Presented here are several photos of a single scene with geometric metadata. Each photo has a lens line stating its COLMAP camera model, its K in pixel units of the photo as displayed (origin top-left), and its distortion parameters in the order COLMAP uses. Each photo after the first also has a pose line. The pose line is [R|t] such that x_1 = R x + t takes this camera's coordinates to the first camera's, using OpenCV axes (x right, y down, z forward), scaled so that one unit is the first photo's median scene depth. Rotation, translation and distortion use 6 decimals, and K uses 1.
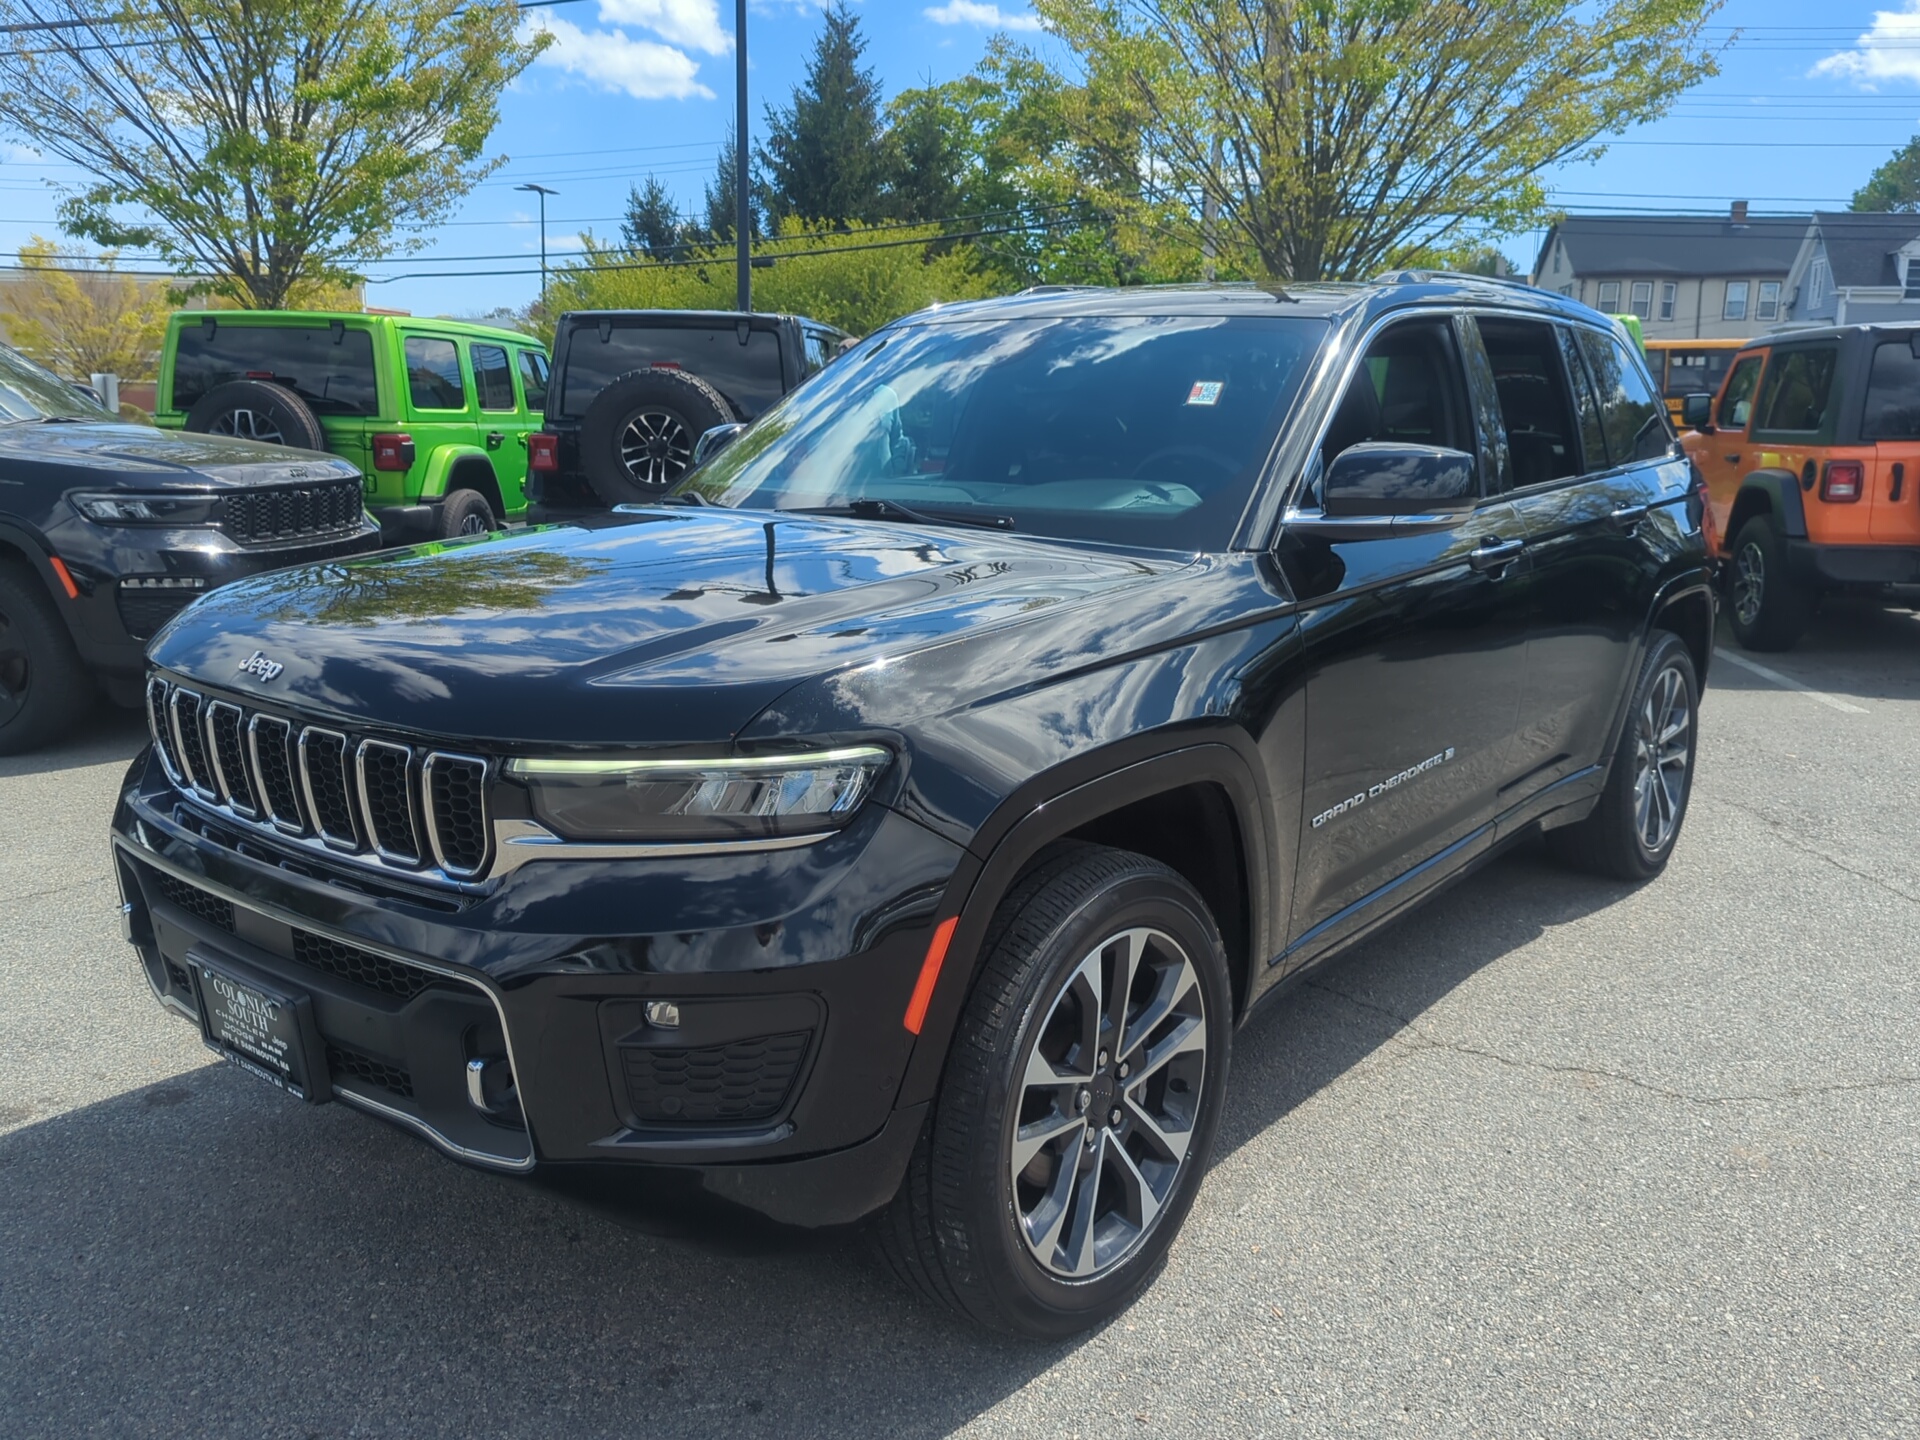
lens RADIAL K [[1554.7, 0, 978.5], [0, 1554.7, 698.4], [0, 0, 1]] dist [0.064330, -0.053311]
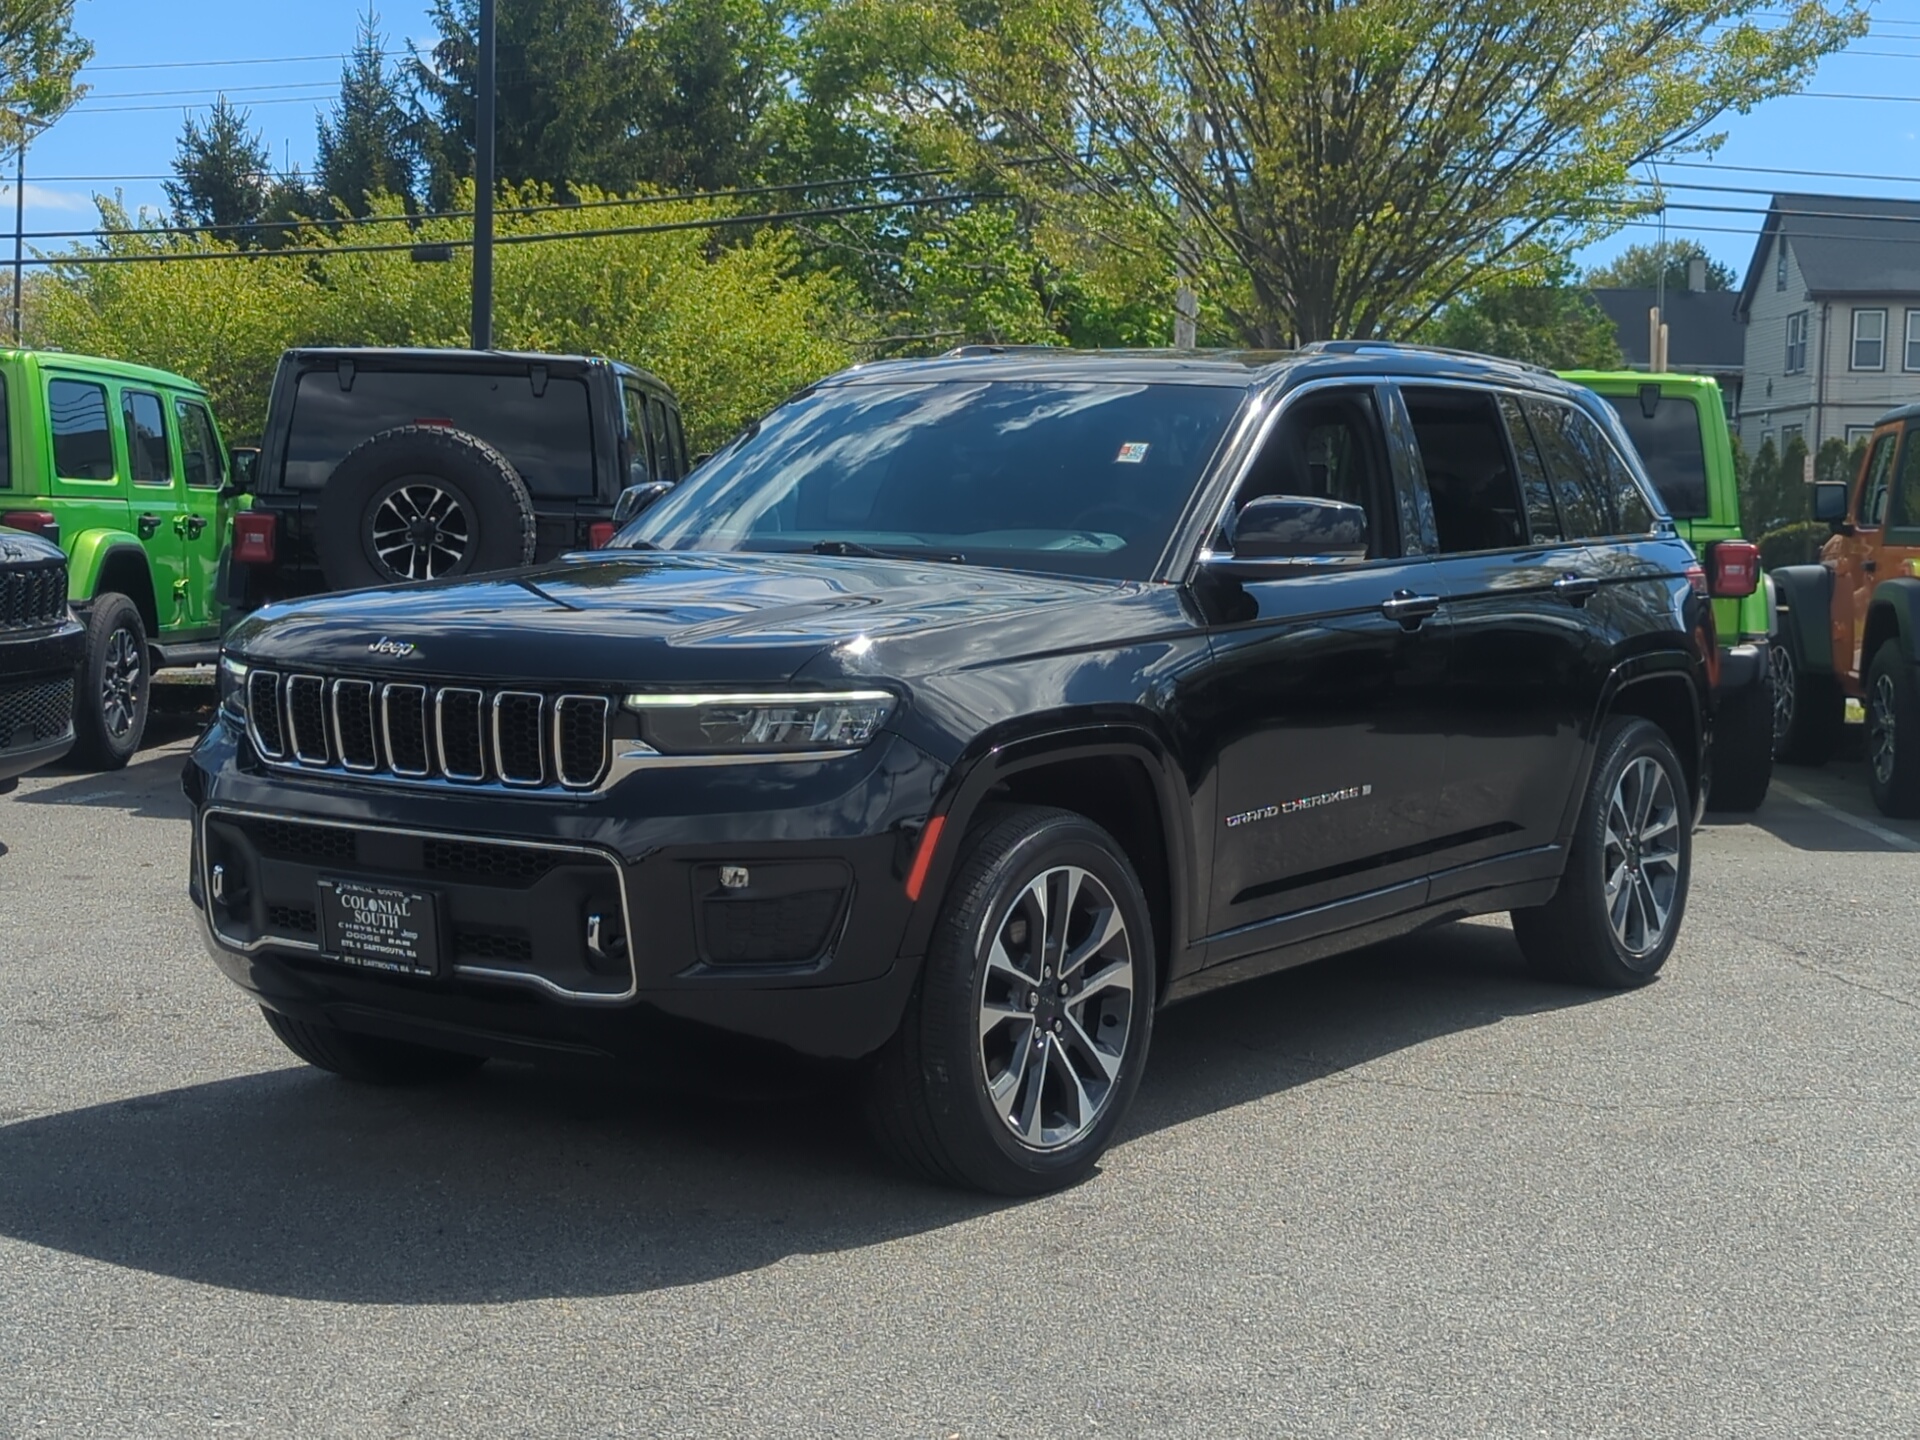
lens RADIAL K [[2927.4, 0, 958.1], [0, 2927.4, 609.3], [0, 0, 1]] dist [0.137900, -0.085941]
pose [[0.998054, 0.009296, 0.061658, -0.038998], [0.000035, 0.988741, -0.149640, 0.083260], [-0.062355, 0.149351, 0.986816, -0.378948]]
